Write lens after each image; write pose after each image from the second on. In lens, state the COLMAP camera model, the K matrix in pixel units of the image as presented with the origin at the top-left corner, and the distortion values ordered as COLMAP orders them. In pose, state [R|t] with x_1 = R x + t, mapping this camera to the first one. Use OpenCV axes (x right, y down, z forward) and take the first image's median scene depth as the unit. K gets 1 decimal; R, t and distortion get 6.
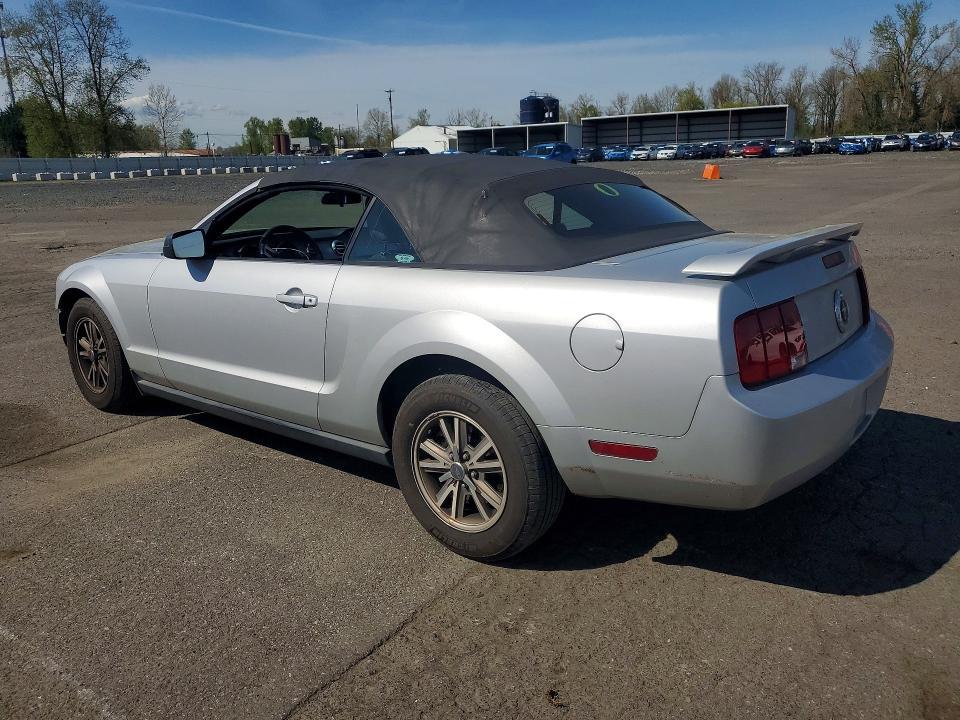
lens RADIAL K [[773.2, 0, 480.0], [0, 773.2, 360.0], [0, 0, 1]] dist [0.004963, 0.011001]
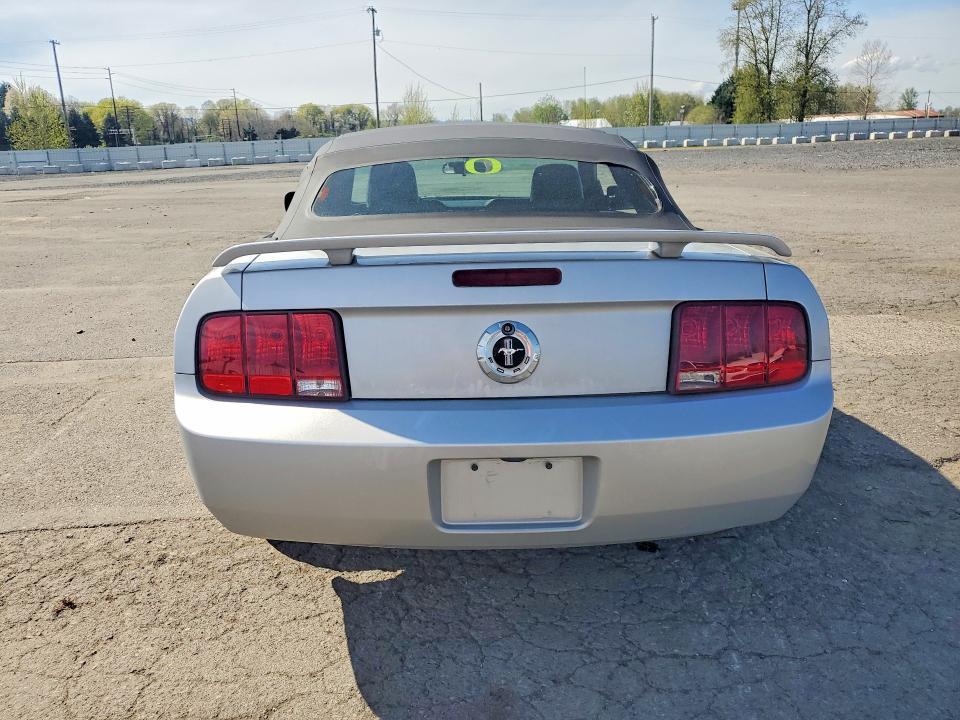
lens RADIAL K [[789.7, 0, 480.0], [0, 789.7, 360.0], [0, 0, 1]] dist [0.040096, 0.001935]
pose [[0.622694, 0.211781, -0.753260, 0.097642], [-0.184740, 0.975251, 0.121477, -0.013674], [0.760344, 0.063515, 0.646407, 0.050992]]
